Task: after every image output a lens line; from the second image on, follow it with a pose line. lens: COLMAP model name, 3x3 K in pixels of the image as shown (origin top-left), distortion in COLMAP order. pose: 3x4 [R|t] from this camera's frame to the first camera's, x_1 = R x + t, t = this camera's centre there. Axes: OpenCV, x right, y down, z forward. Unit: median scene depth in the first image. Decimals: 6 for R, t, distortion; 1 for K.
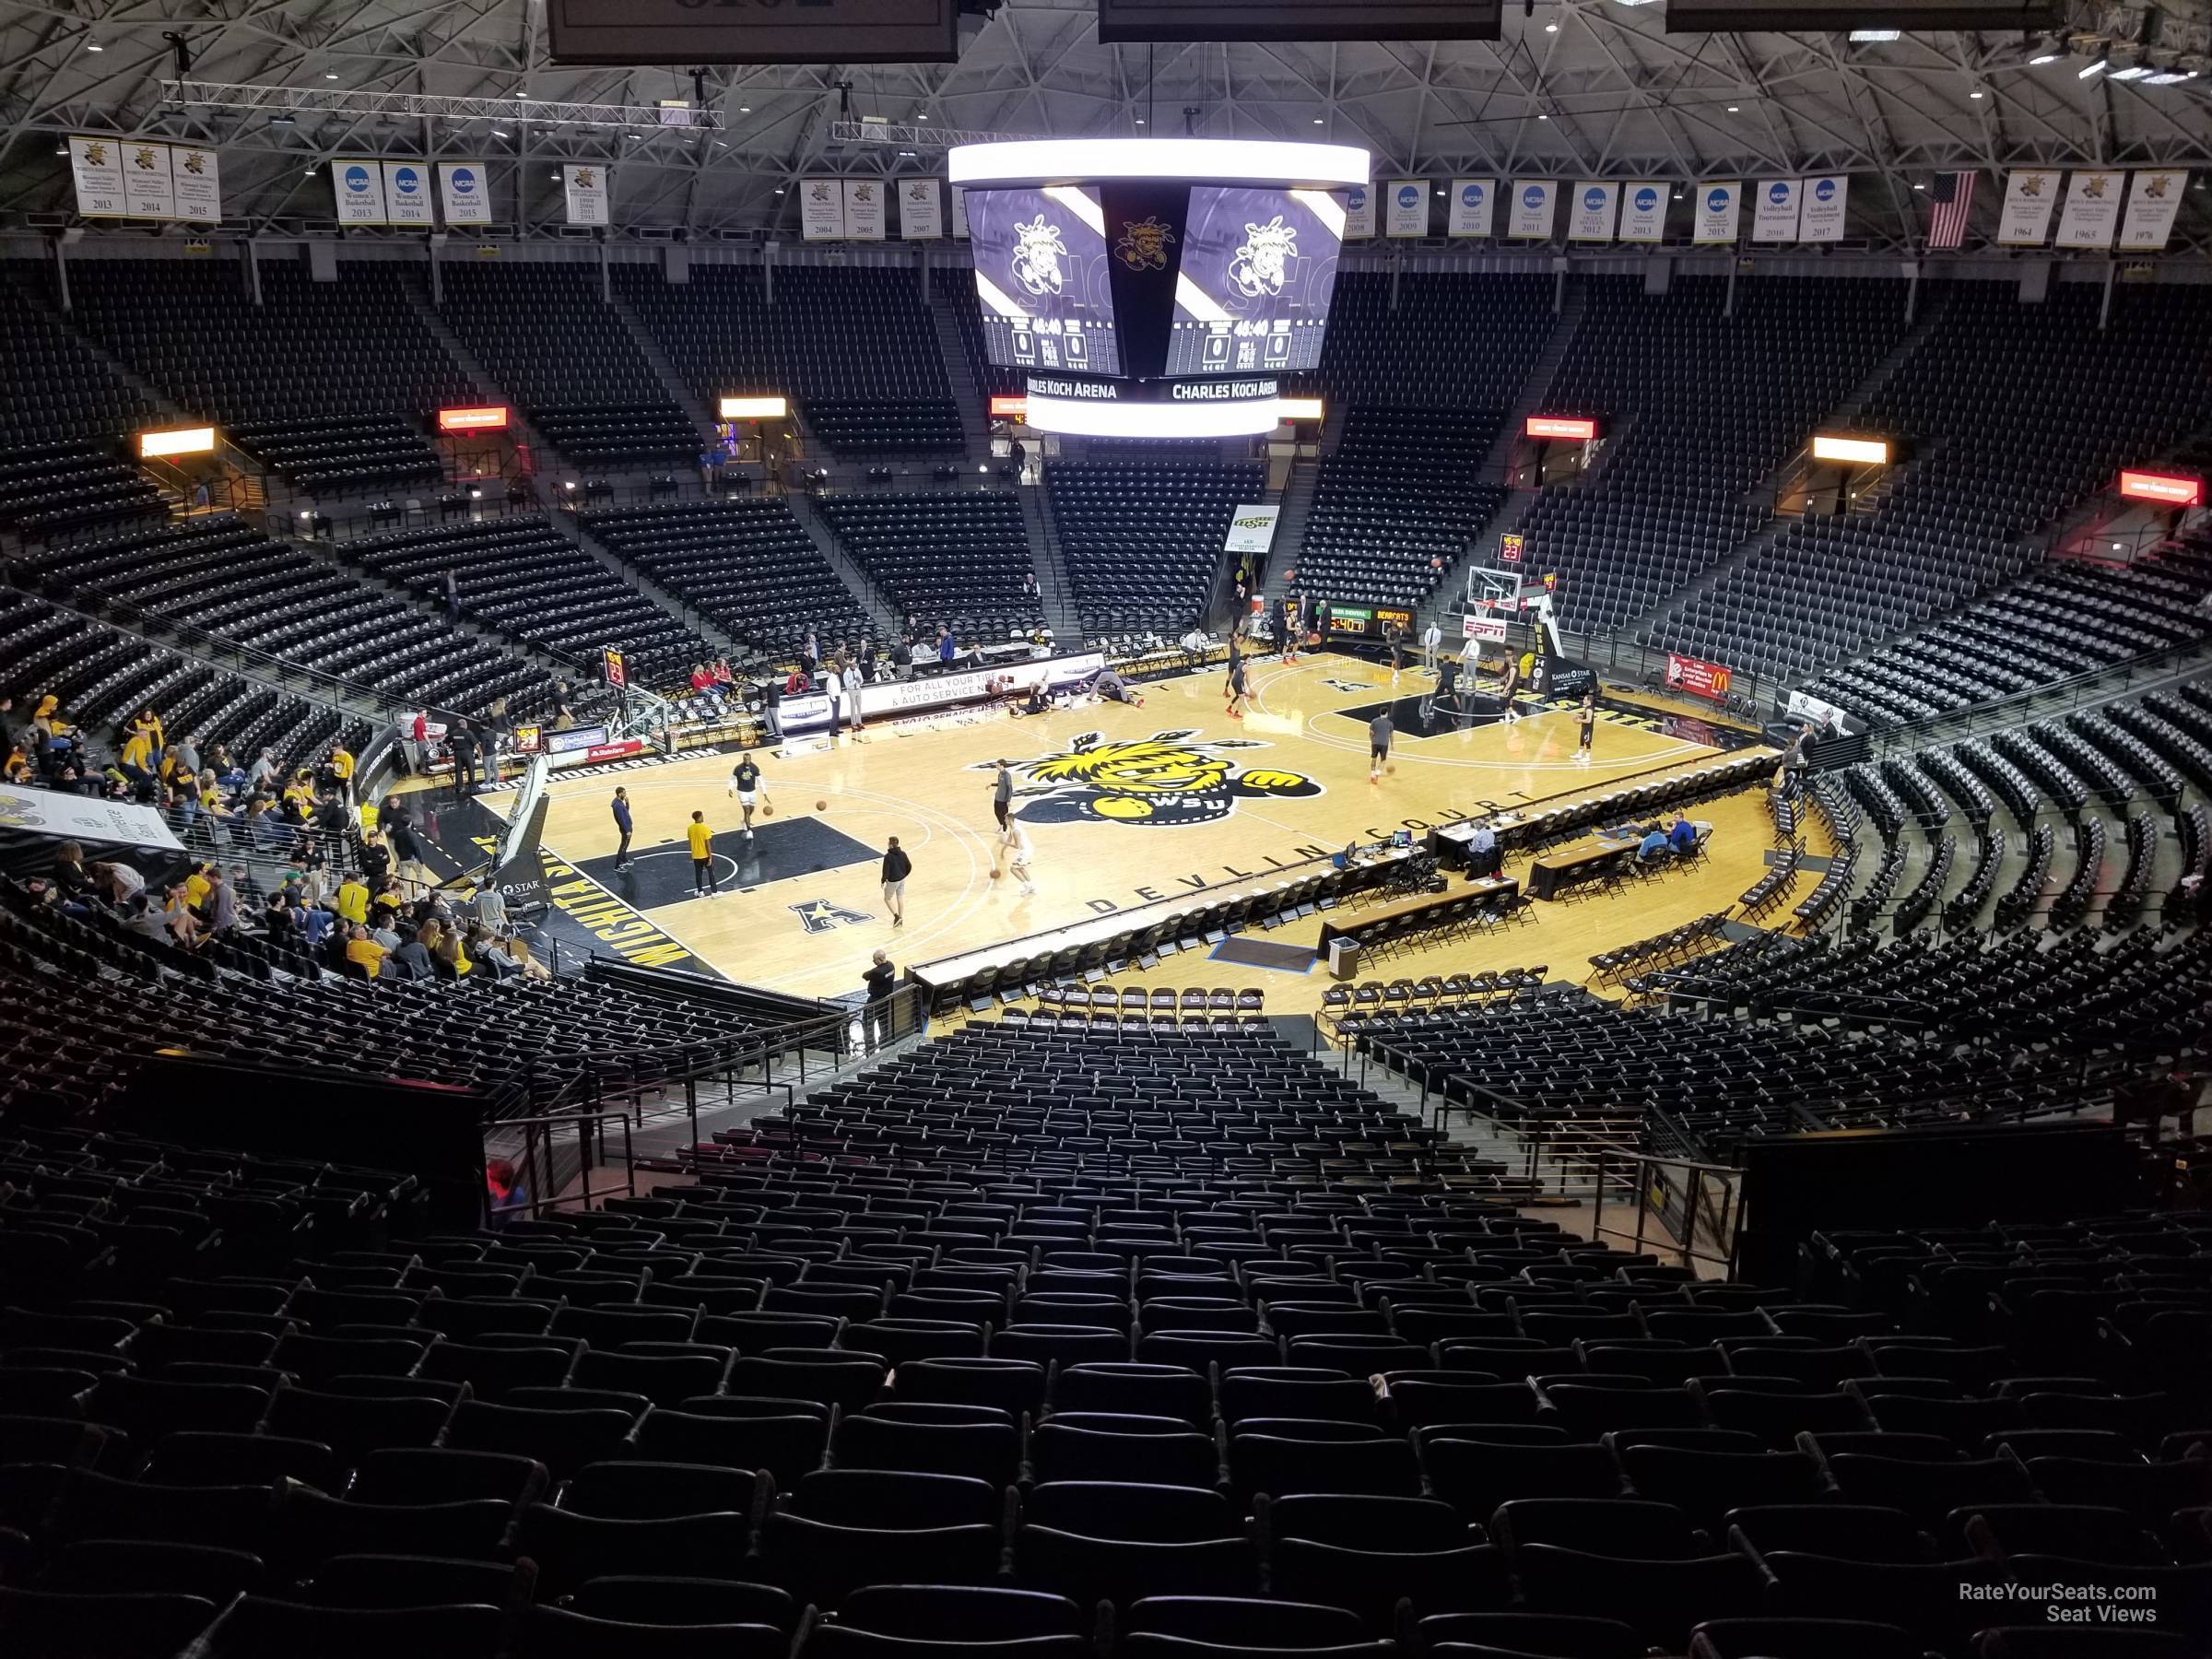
lens RADIAL K [[1809.5, 0, 1105.1], [0, 1809.5, 832.7], [0, 0, 1]] dist [0.089005, -0.133788]
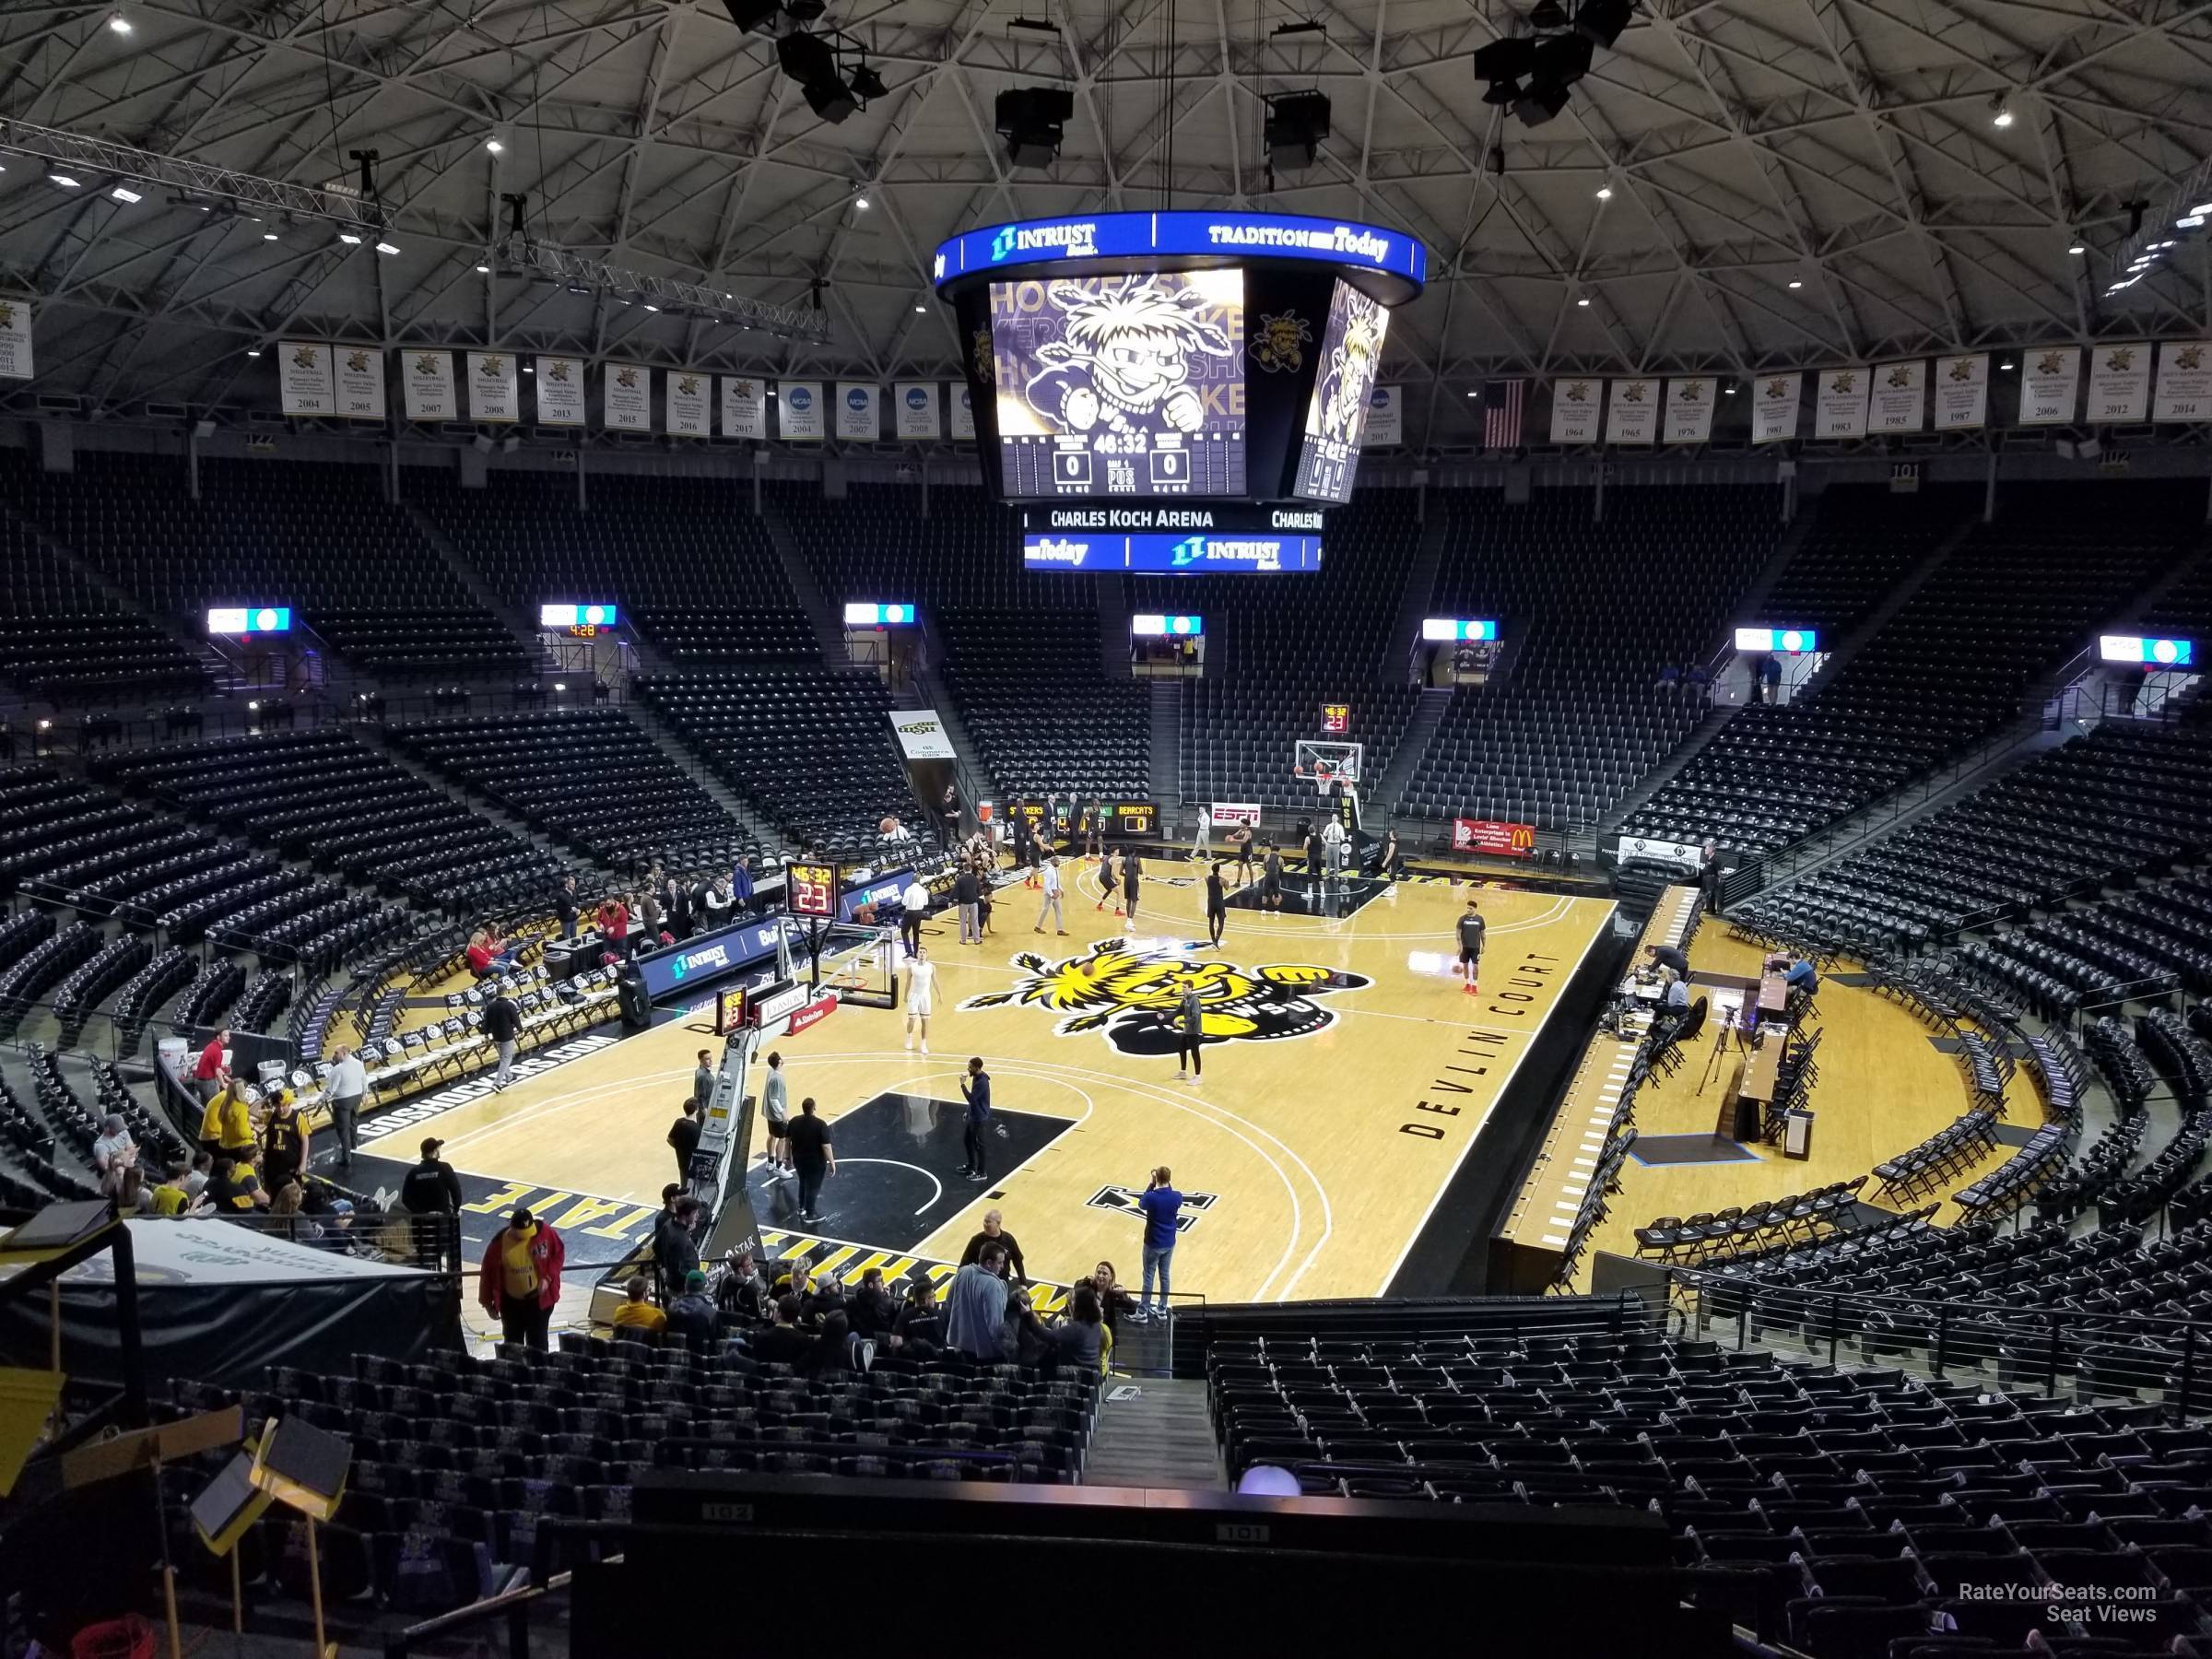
lens RADIAL K [[1777.5, 0, 1109.6], [0, 1777.5, 803.2], [0, 0, 1]] dist [0.142709, -0.310229]
pose [[0.862790, -0.073495, 0.500192, -0.360601], [0.153905, 0.980600, -0.121391, -0.018453], [-0.481567, 0.181717, 0.857364, 0.275384]]
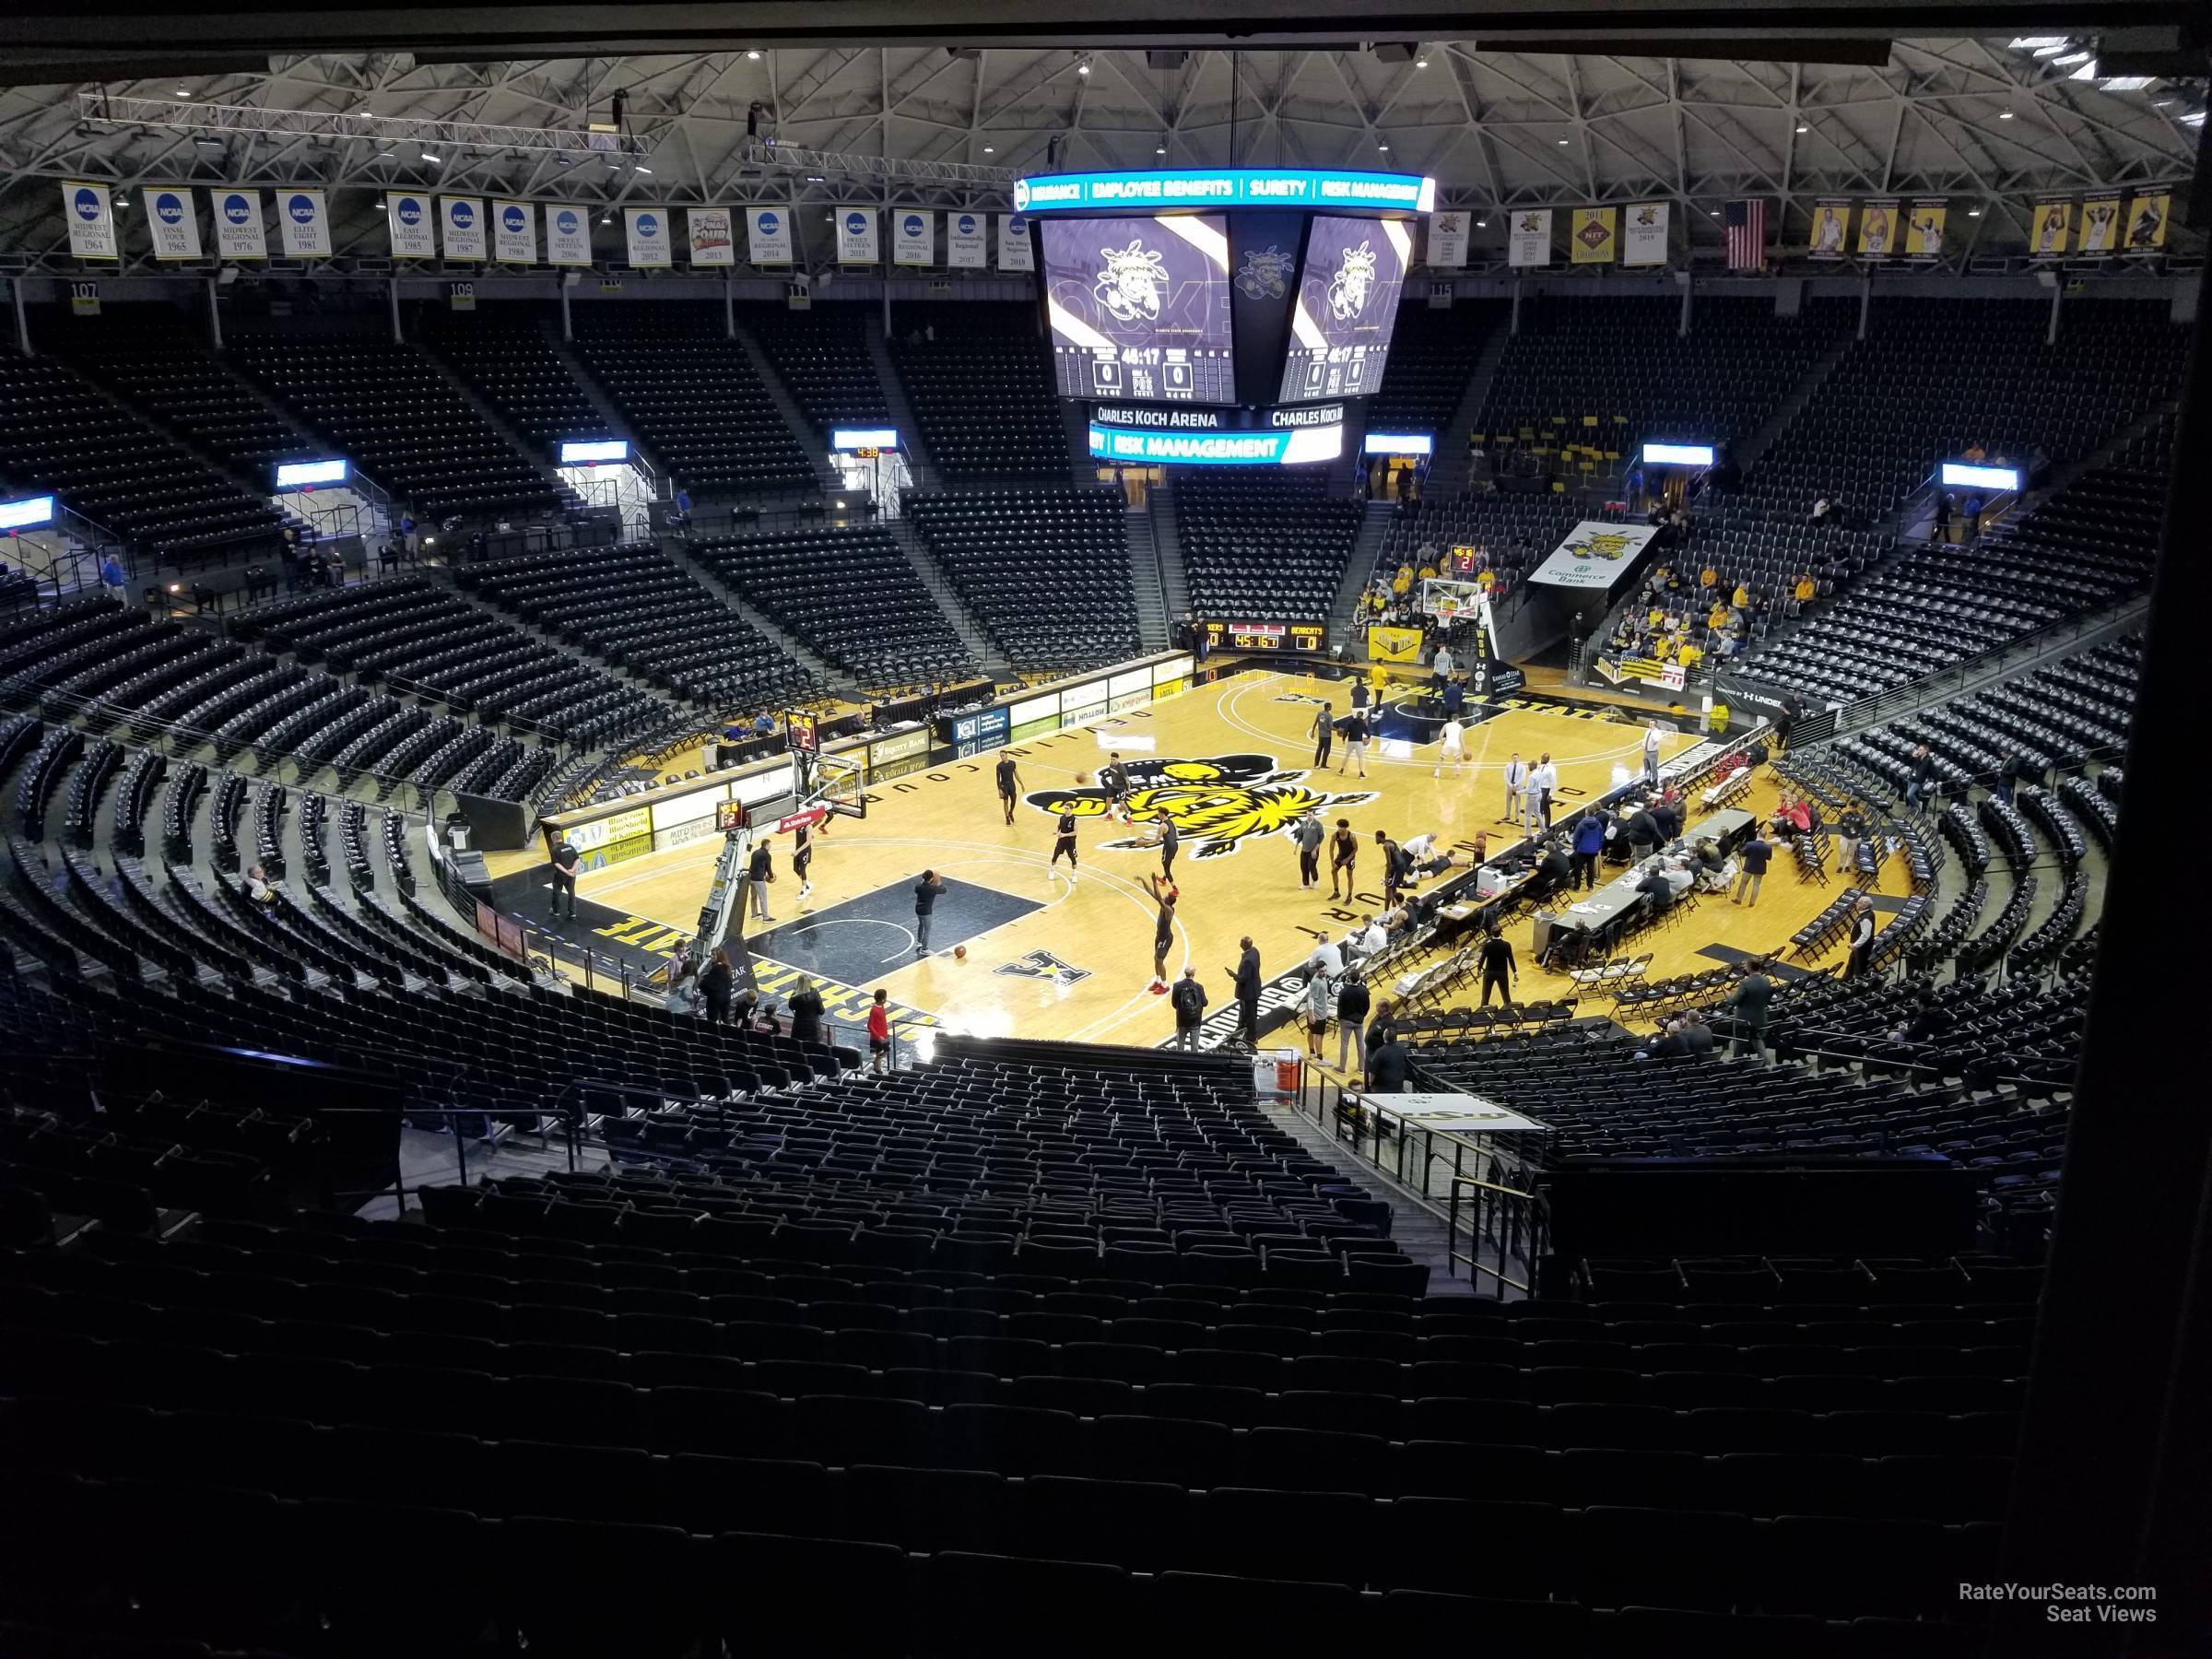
lens RADIAL K [[1809.5, 0, 1105.1], [0, 1809.5, 832.7], [0, 0, 1]] dist [0.089005, -0.133788]
pose [[0.966004, -0.084866, 0.244200, -0.251577], [0.087853, 0.996133, -0.001347, -0.017013], [-0.243141, 0.022755, 0.969724, 0.043192]]
